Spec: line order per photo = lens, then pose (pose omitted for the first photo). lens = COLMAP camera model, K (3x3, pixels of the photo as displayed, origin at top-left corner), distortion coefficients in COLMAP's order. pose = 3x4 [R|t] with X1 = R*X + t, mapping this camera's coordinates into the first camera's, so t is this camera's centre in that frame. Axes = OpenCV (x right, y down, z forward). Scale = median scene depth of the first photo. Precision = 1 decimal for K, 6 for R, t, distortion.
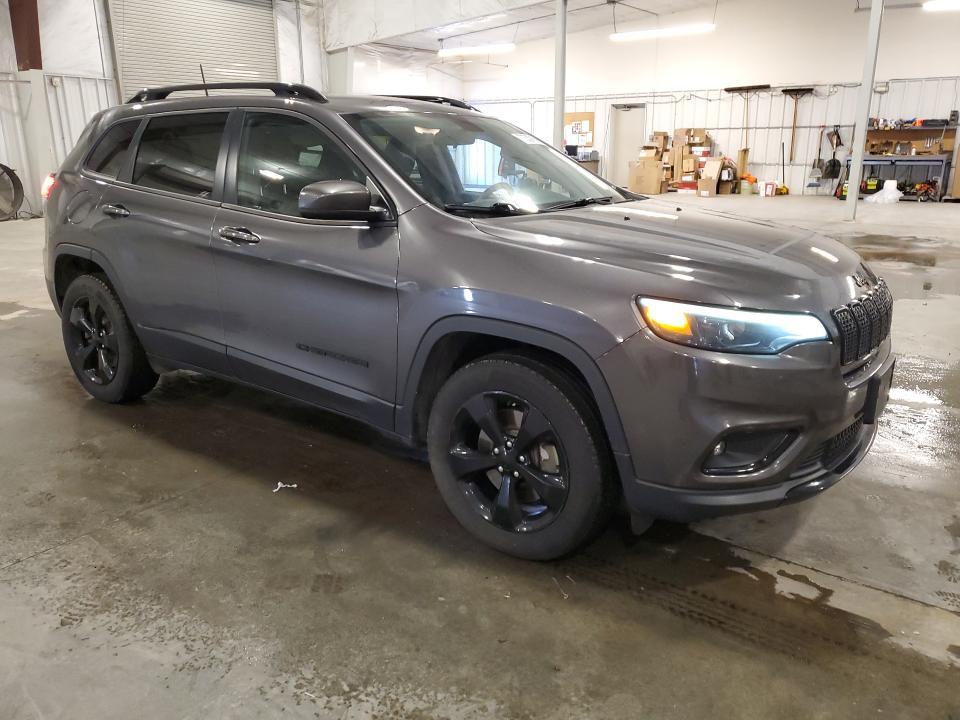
lens RADIAL K [[790.5, 0, 480.0], [0, 790.5, 360.0], [0, 0, 1]] dist [0.035826, -0.008351]
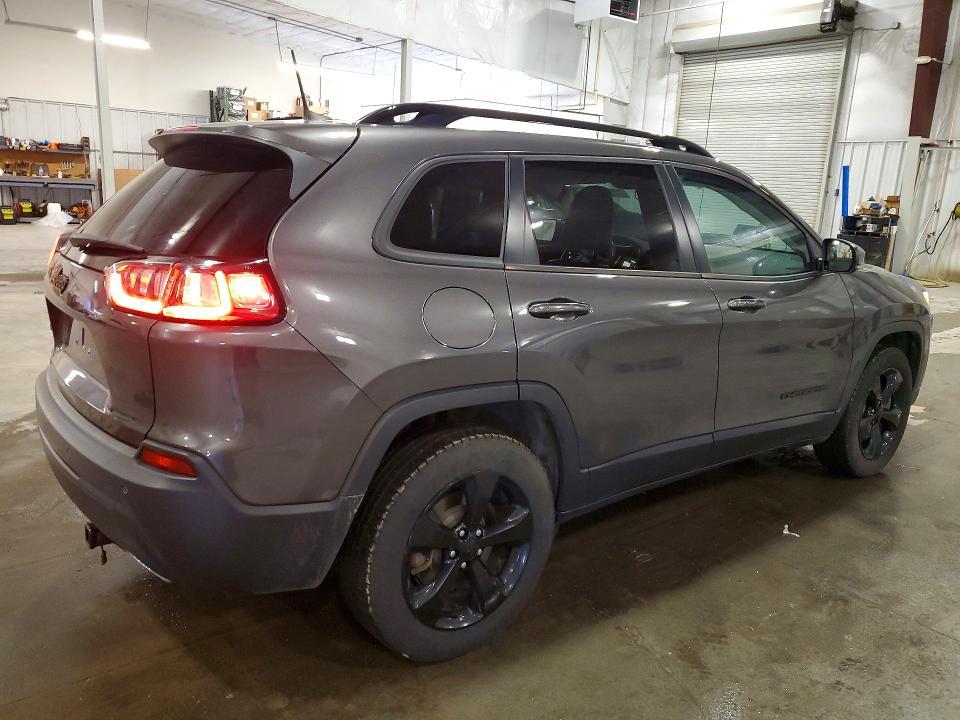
lens RADIAL K [[790.5, 0, 480.0], [0, 790.5, 360.0], [0, 0, 1]] dist [0.035826, -0.008351]
pose [[0.205544, -0.206649, 0.956581, -1.144729], [0.215601, 0.962999, 0.161709, -0.280310], [-0.954604, 0.173002, 0.242492, 0.973215]]
